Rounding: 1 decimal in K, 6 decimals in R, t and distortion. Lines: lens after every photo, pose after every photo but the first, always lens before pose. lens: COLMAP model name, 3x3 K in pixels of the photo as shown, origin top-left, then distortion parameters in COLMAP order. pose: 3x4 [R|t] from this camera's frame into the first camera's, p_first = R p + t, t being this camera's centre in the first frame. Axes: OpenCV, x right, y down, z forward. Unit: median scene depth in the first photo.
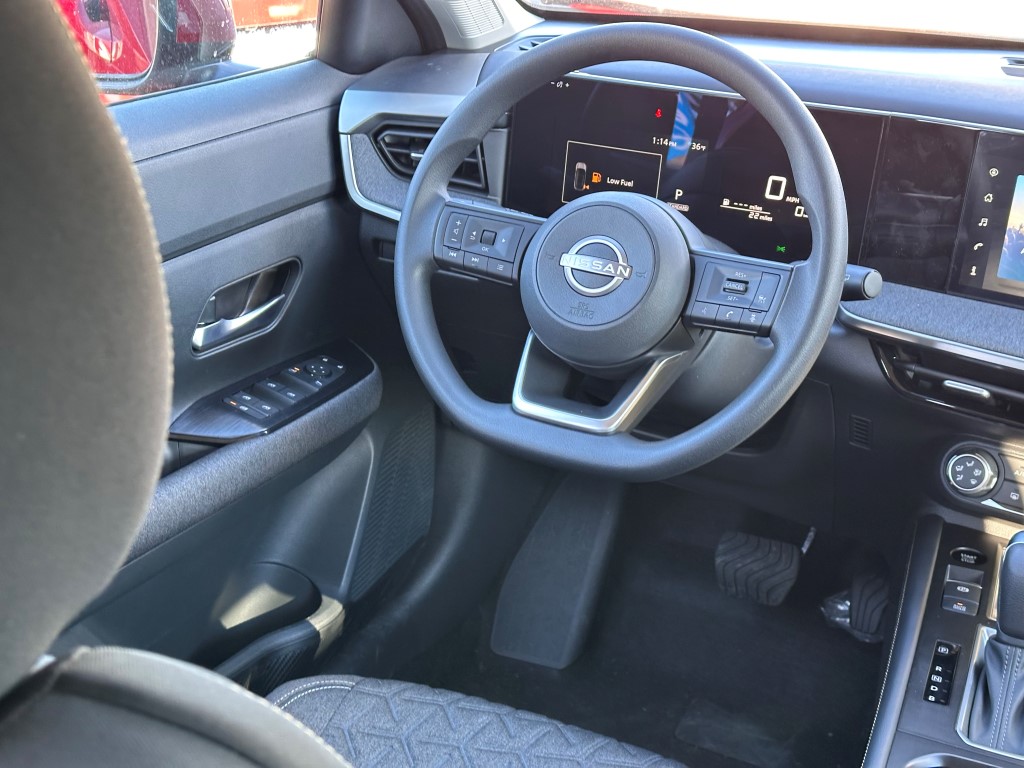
lens RADIAL K [[1441.5, 0, 507.0], [0, 1441.5, 384.7], [0, 0, 1]] dist [0.128486, 0.000000]
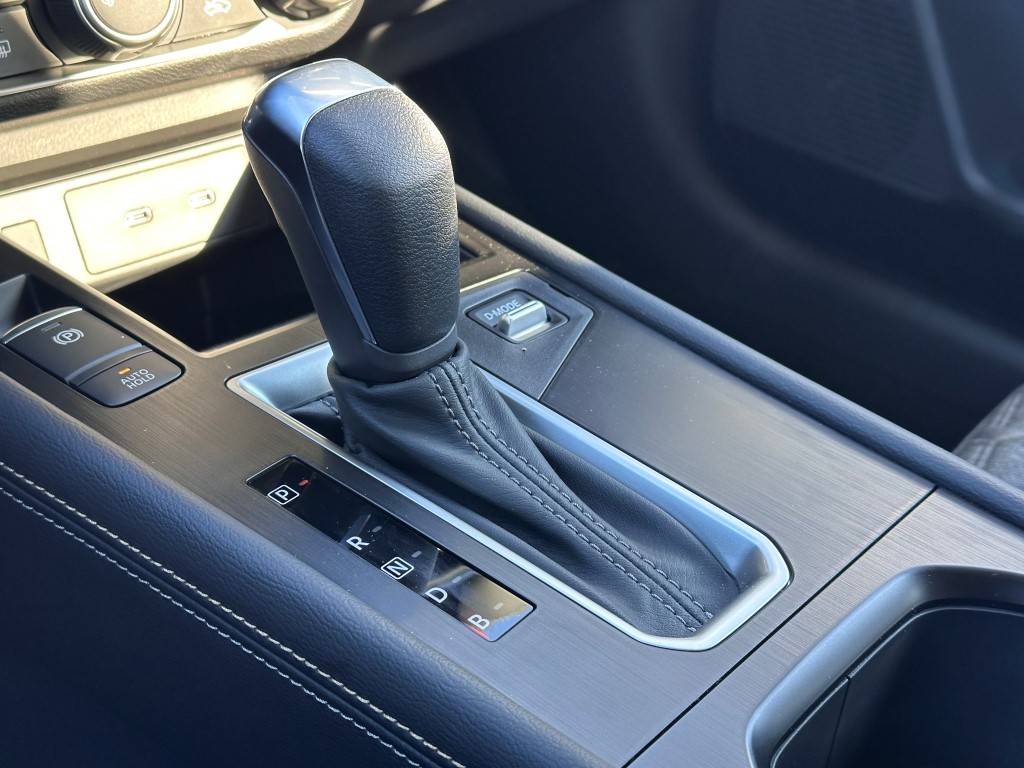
lens RADIAL K [[1495.9, 0, 506.3], [0, 1495.9, 381.0], [0, 0, 1]] dist [0.083889, 0.000000]
pose [[0.306386, -0.554865, 0.773468, 0.047945], [0.310950, 0.826309, 0.469599, 0.006490], [-0.899687, 0.096631, 0.425705, 0.731091]]
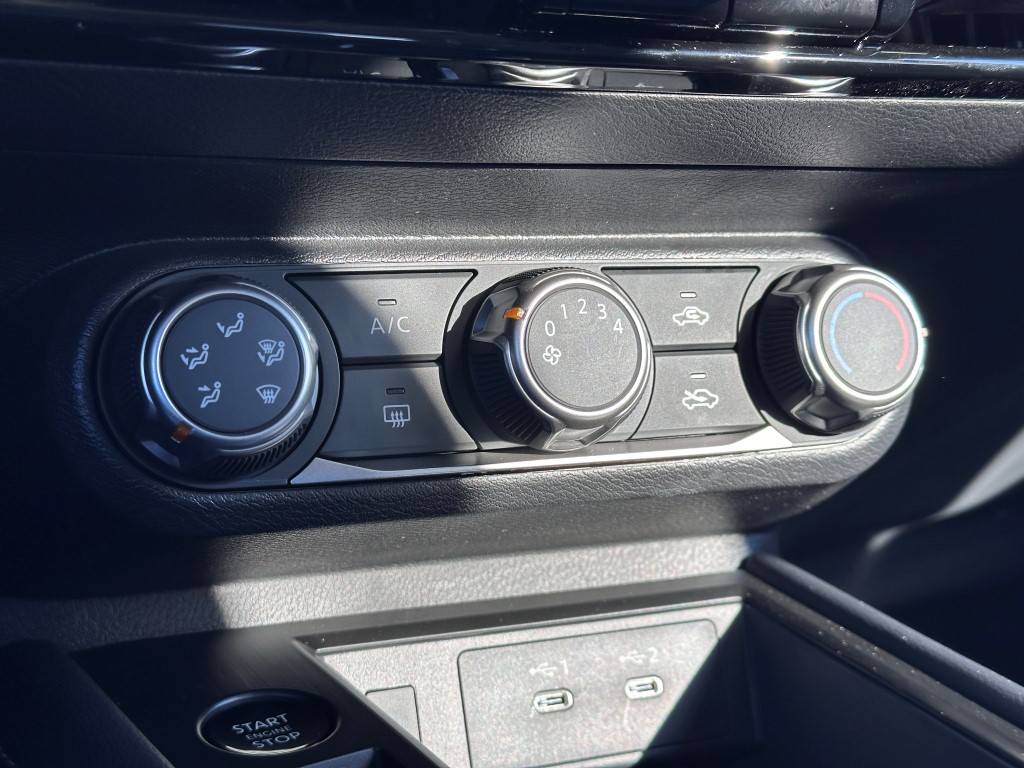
lens RADIAL K [[1441.5, 0, 522.1], [0, 1441.5, 394.7], [0, 0, 1]] dist [0.128486, 0.000000]
pose [[0.567806, -0.199204, 0.798695, 0.155894], [0.297676, 0.954302, 0.026391, 0.072212], [-0.767453, 0.222768, 0.601157, 0.825234]]
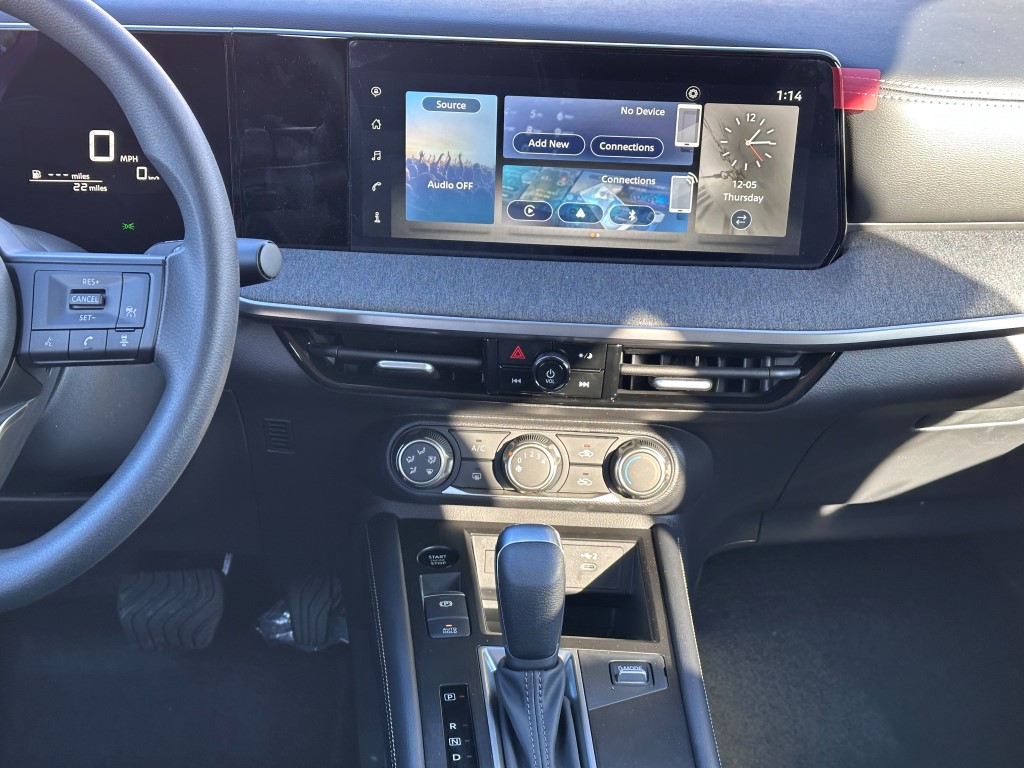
lens RADIAL K [[1441.5, 0, 520.1], [0, 1441.5, 372.8], [0, 0, 1]] dist [0.128486, 0.000000]
pose [[0.875893, -0.216752, 0.431079, 0.027610], [0.198833, 0.976179, 0.086834, -0.047153], [-0.439632, 0.009655, 0.898126, 0.251984]]
